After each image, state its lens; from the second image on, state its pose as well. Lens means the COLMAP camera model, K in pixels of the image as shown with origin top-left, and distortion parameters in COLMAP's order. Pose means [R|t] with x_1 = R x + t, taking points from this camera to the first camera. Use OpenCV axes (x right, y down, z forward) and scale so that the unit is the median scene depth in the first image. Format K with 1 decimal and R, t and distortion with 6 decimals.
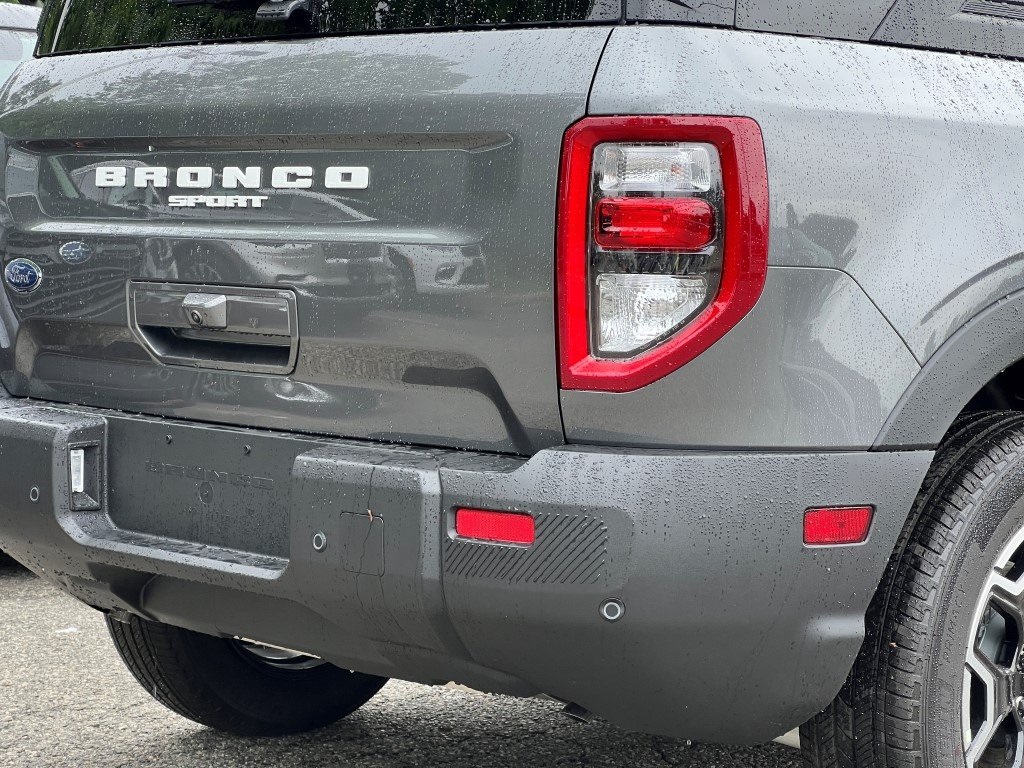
lens RADIAL K [[2352.7, 0, 510.0], [0, 2352.7, 384.3], [0, 0, 1]] dist [-0.046330, 0.000000]
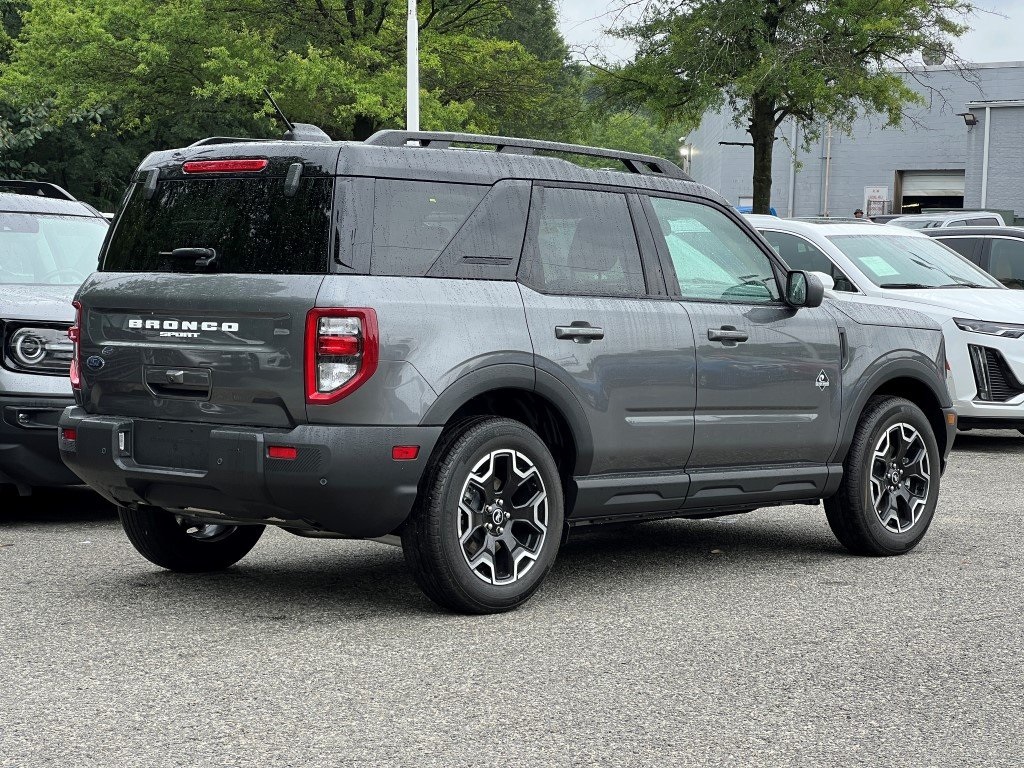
lens RADIAL K [[2352.7, 0, 516.1], [0, 2352.7, 388.9], [0, 0, 1]] dist [-0.046330, 0.000000]
pose [[0.998676, -0.001709, 0.051416, 0.119553], [0.003244, 0.999551, -0.029784, 0.064166], [-0.051342, 0.029911, 0.998233, -1.707229]]
